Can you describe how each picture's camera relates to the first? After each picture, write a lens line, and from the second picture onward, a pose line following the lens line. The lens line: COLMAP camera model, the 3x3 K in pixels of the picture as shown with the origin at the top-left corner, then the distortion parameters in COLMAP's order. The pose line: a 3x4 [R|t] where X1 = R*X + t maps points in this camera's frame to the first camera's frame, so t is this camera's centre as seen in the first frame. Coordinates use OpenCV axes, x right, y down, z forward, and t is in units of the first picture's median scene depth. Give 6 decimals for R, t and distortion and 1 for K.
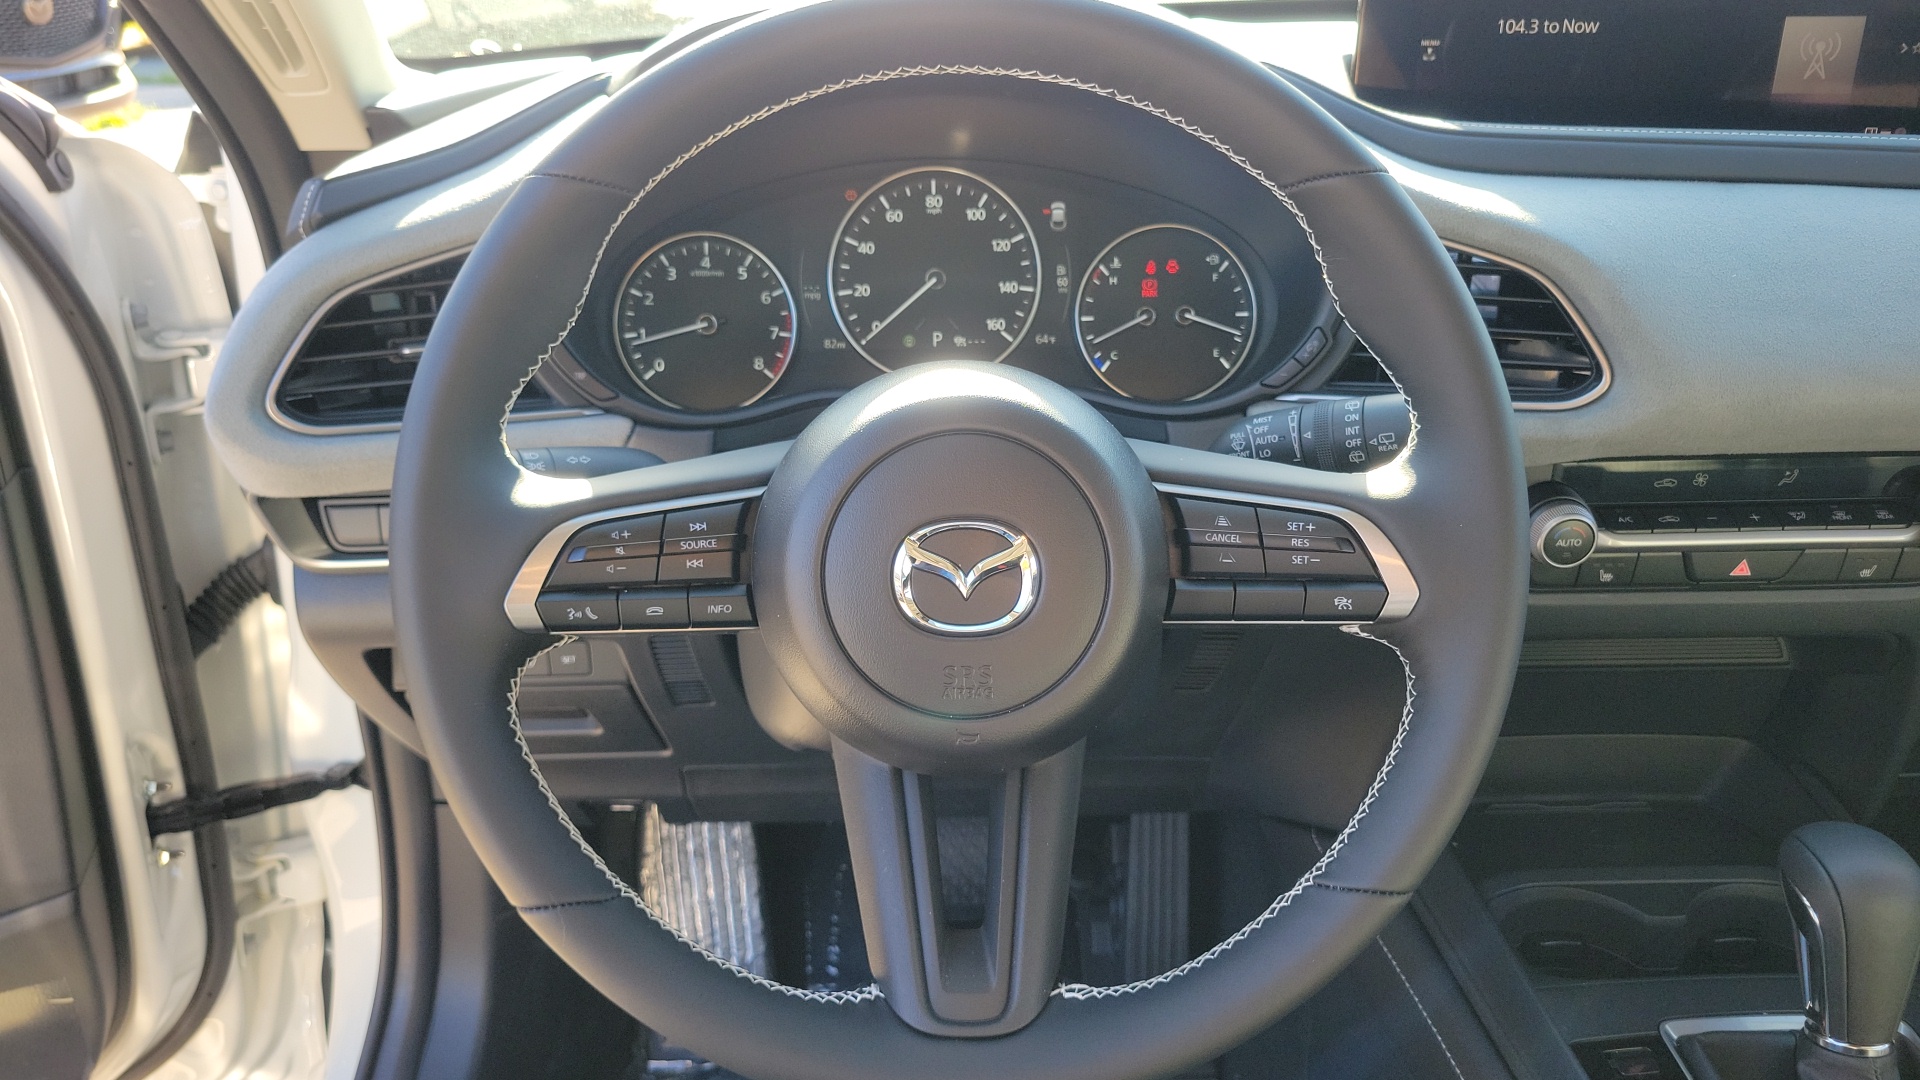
lens RADIAL K [[1440.5, 0, 942.6], [0, 1440.5, 531.1], [0, 0, 1]] dist [0.026185, -0.025532]
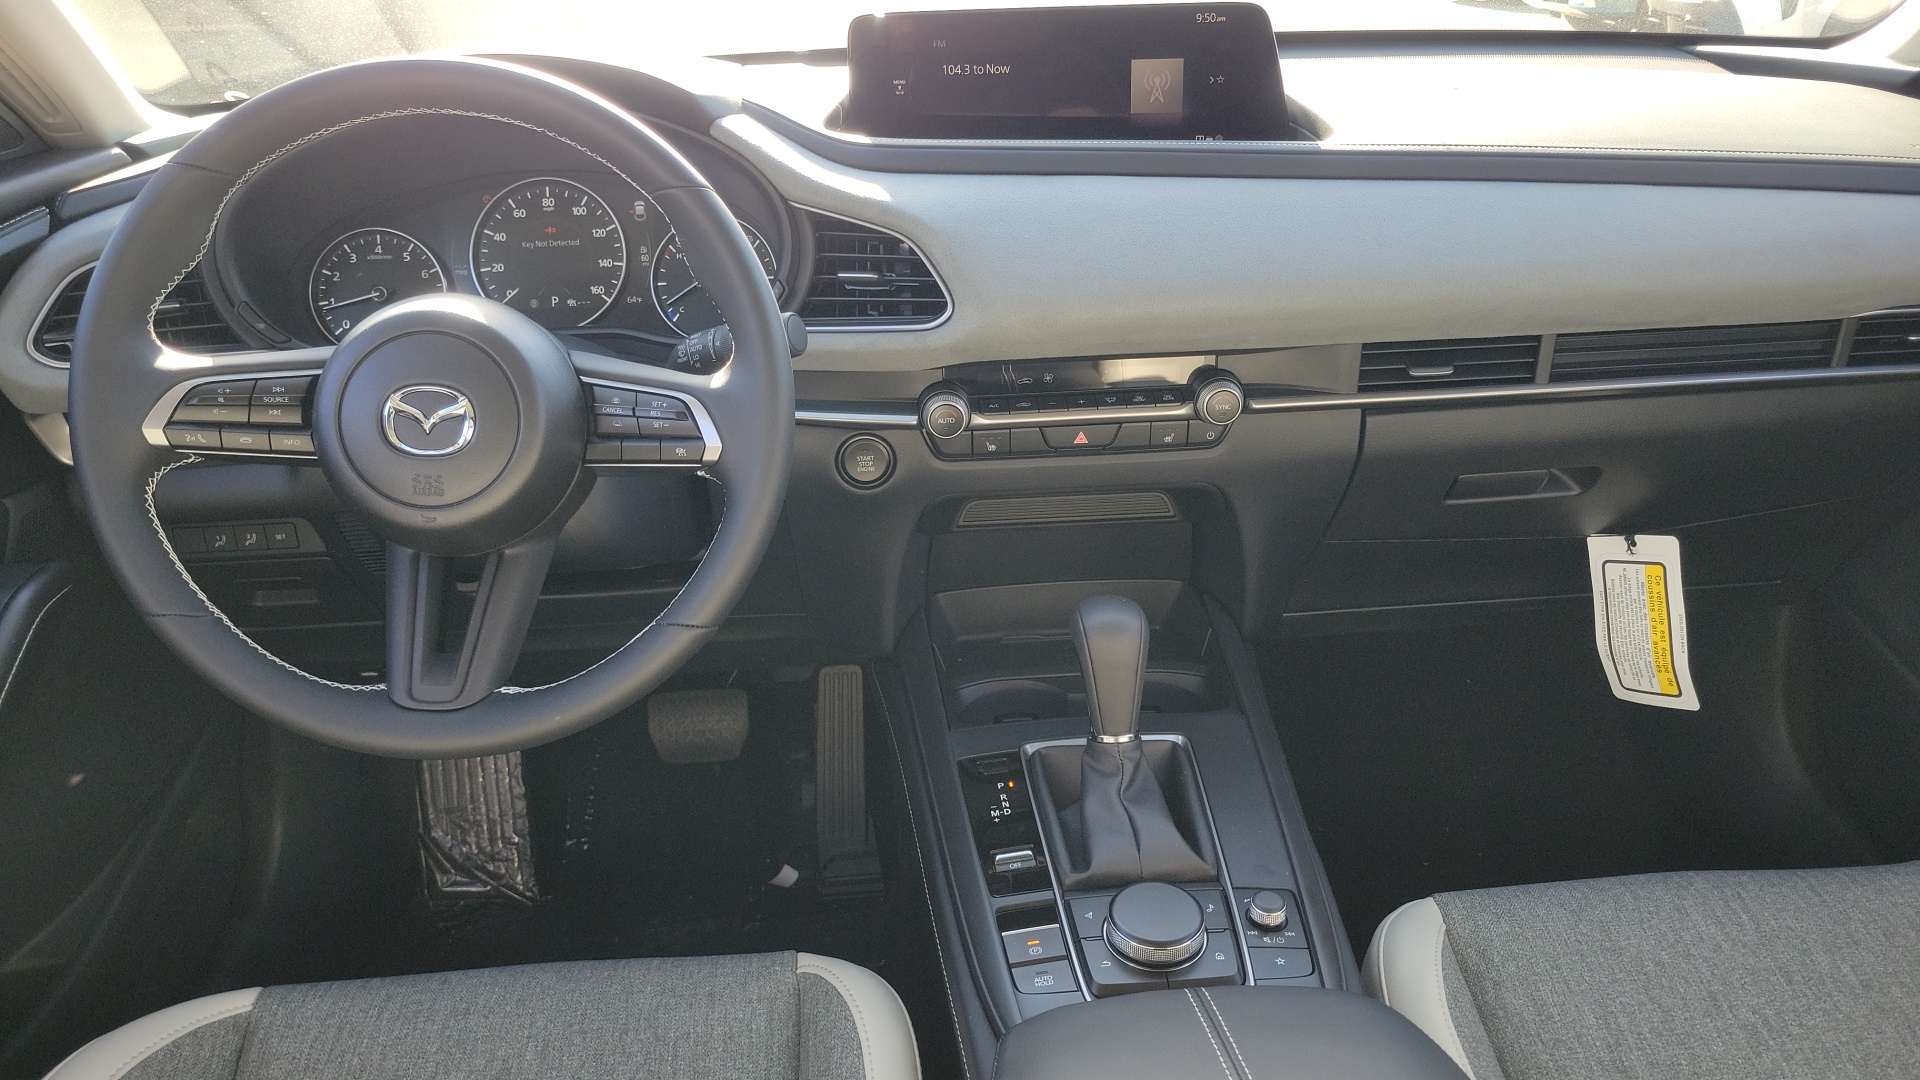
lens RADIAL K [[1440.5, 0, 965.2], [0, 1440.5, 541.5], [0, 0, 1]] dist [0.026185, -0.025532]
pose [[0.998864, -0.032560, 0.034799, 0.344369], [0.032824, 0.999436, -0.007048, 0.123374], [-0.034550, 0.008182, 0.999369, -0.408738]]
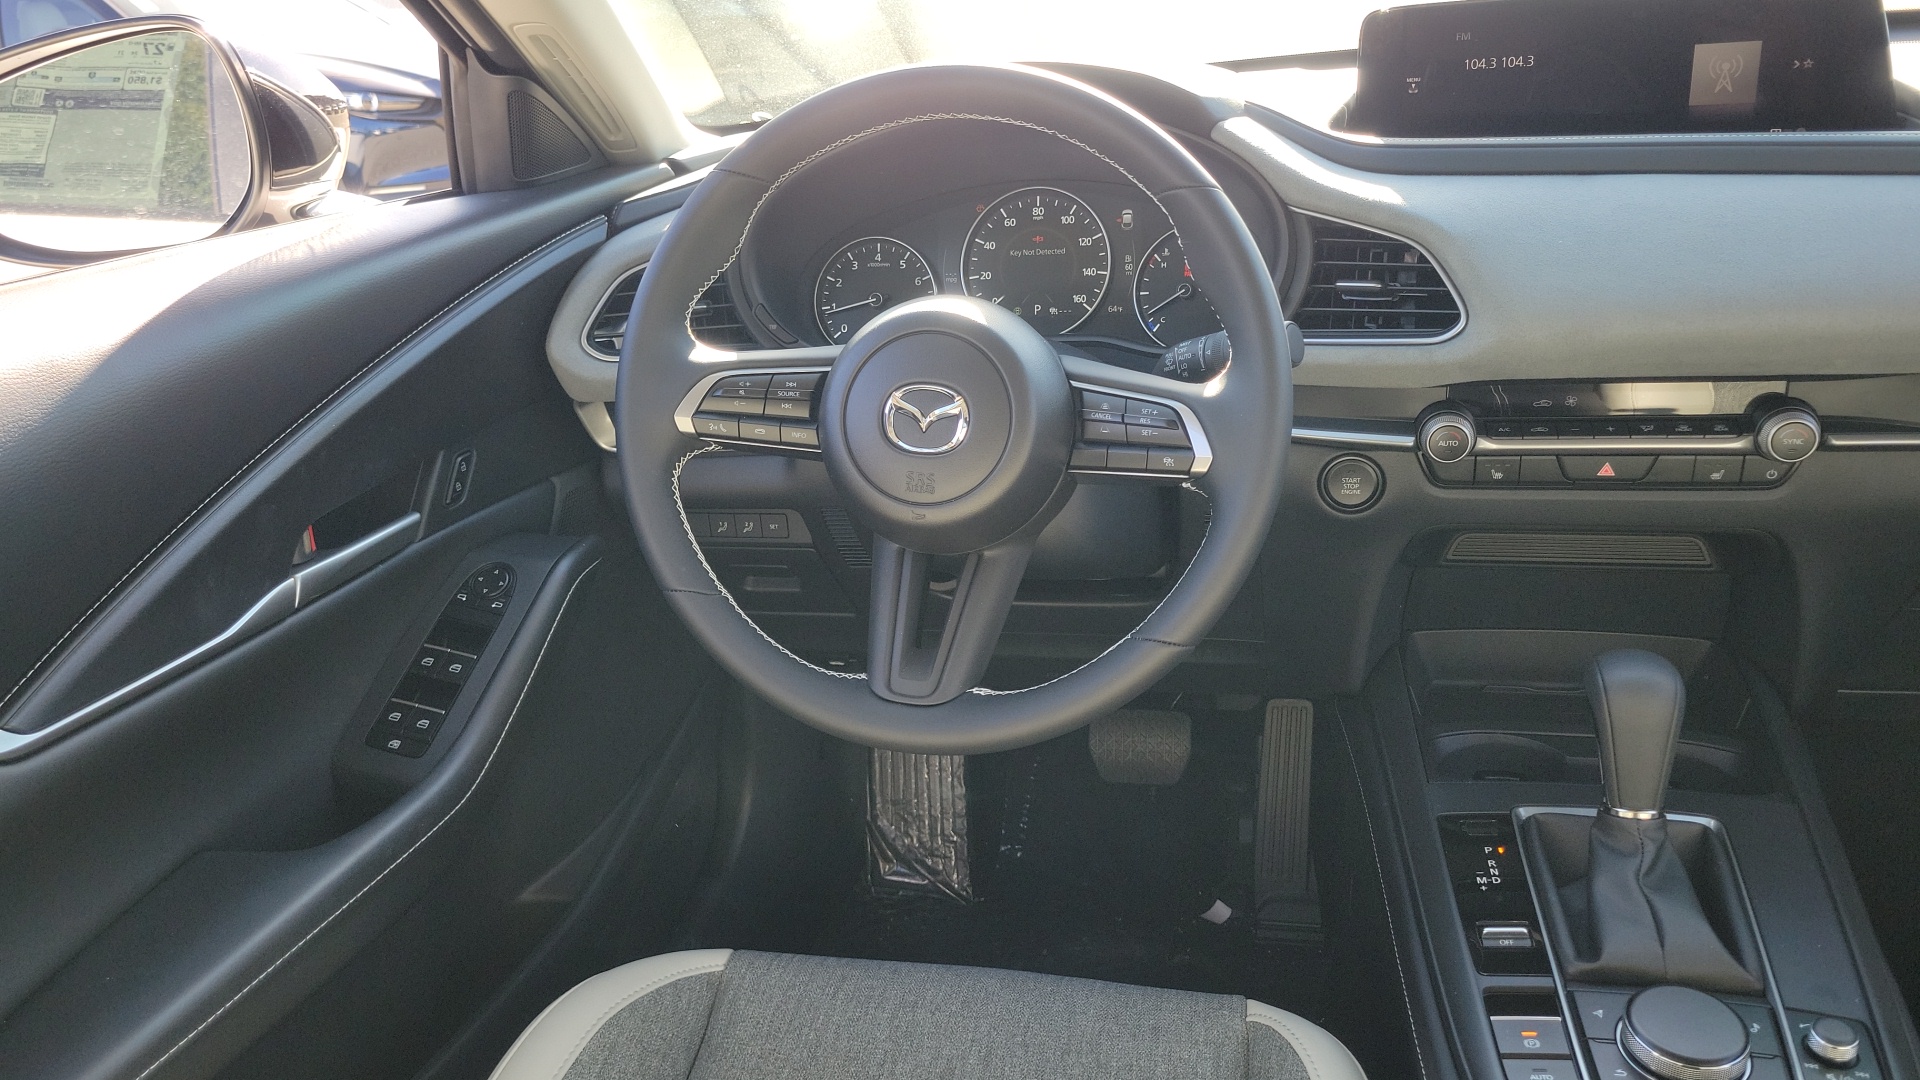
lens RADIAL K [[1440.5, 0, 941.9], [0, 1440.5, 539.4], [0, 0, 1]] dist [0.026185, -0.025532]
pose [[0.963065, 0.032046, -0.267355, 0.295435], [-0.039830, 0.998924, -0.023743, 0.128685], [0.266306, 0.033515, 0.963306, -0.367503]]
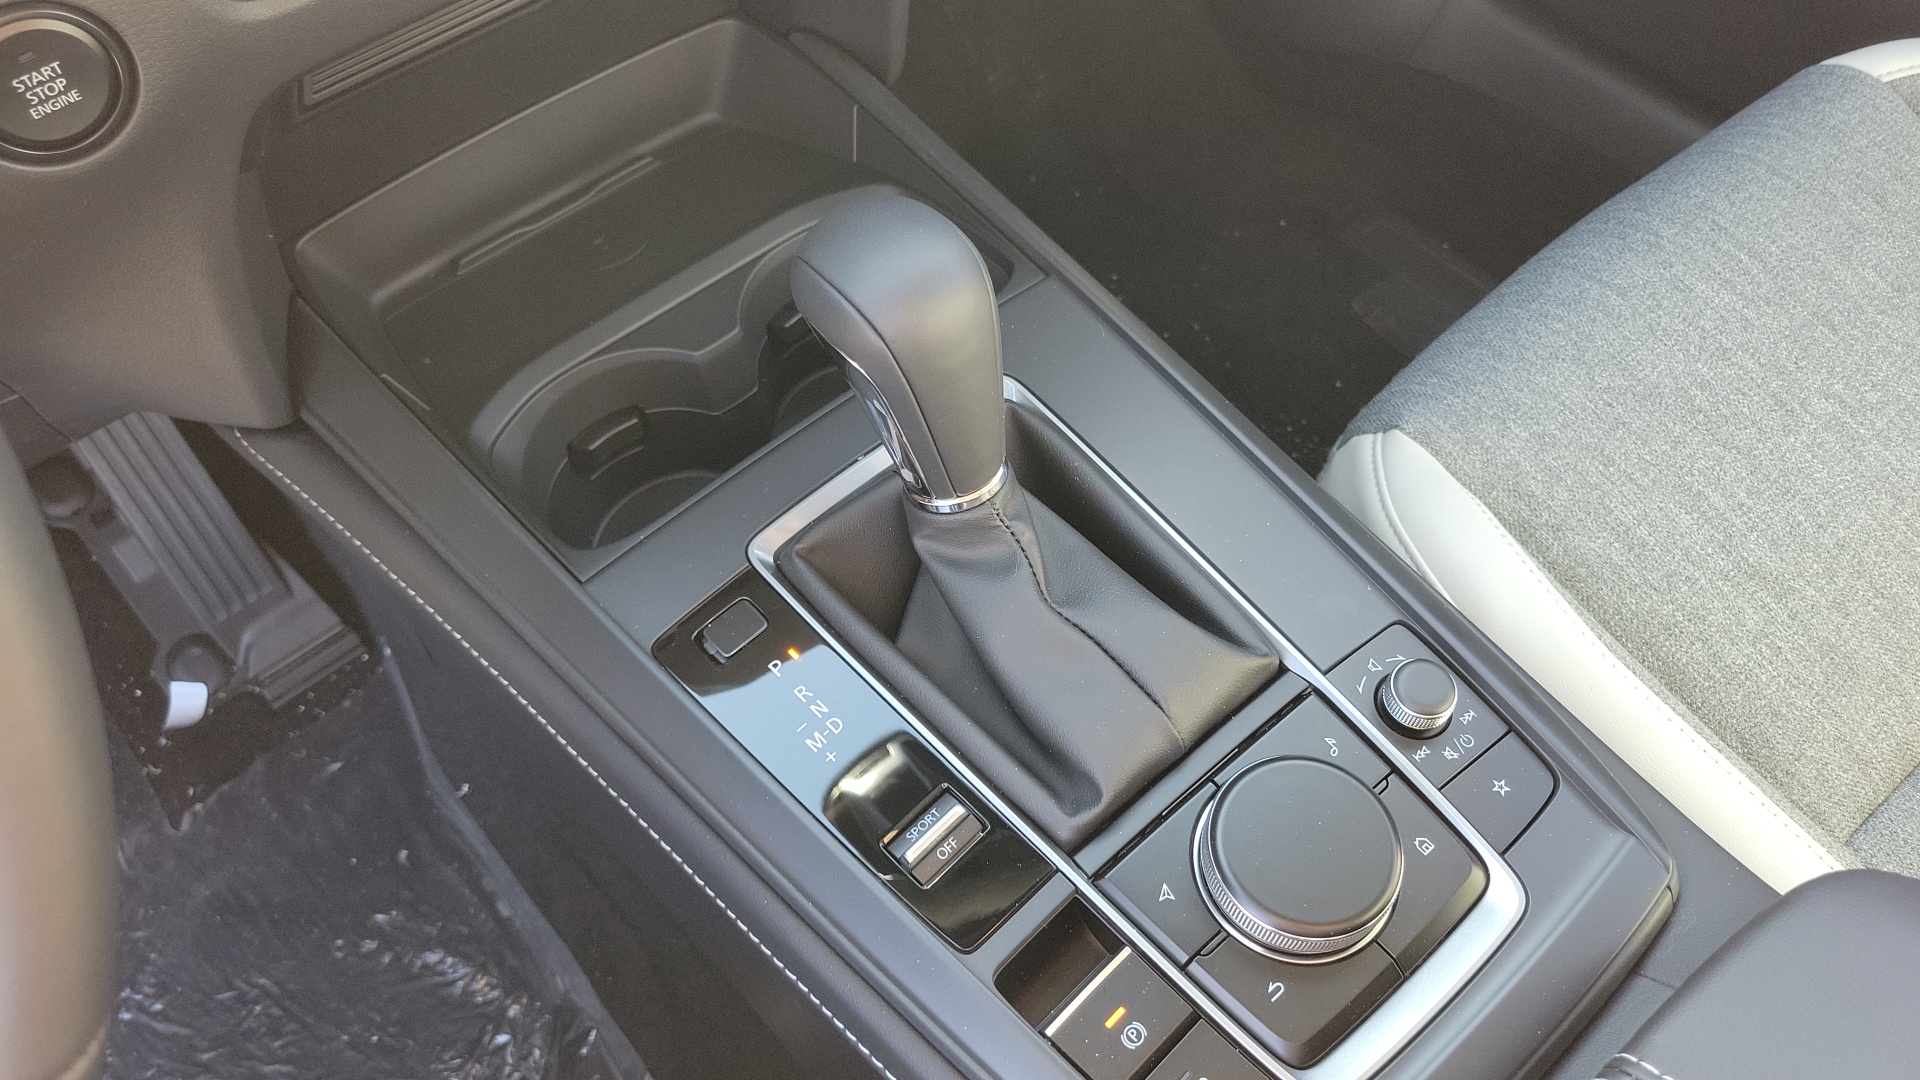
lens RADIAL K [[1440.5, 0, 962.5], [0, 1440.5, 559.0], [0, 0, 1]] dist [0.026185, -0.025532]
pose [[0.769554, -0.533344, 0.351185, 0.287929], [0.281289, 0.776834, 0.563387, -0.017497], [-0.573291, -0.334772, 0.747840, 0.365905]]
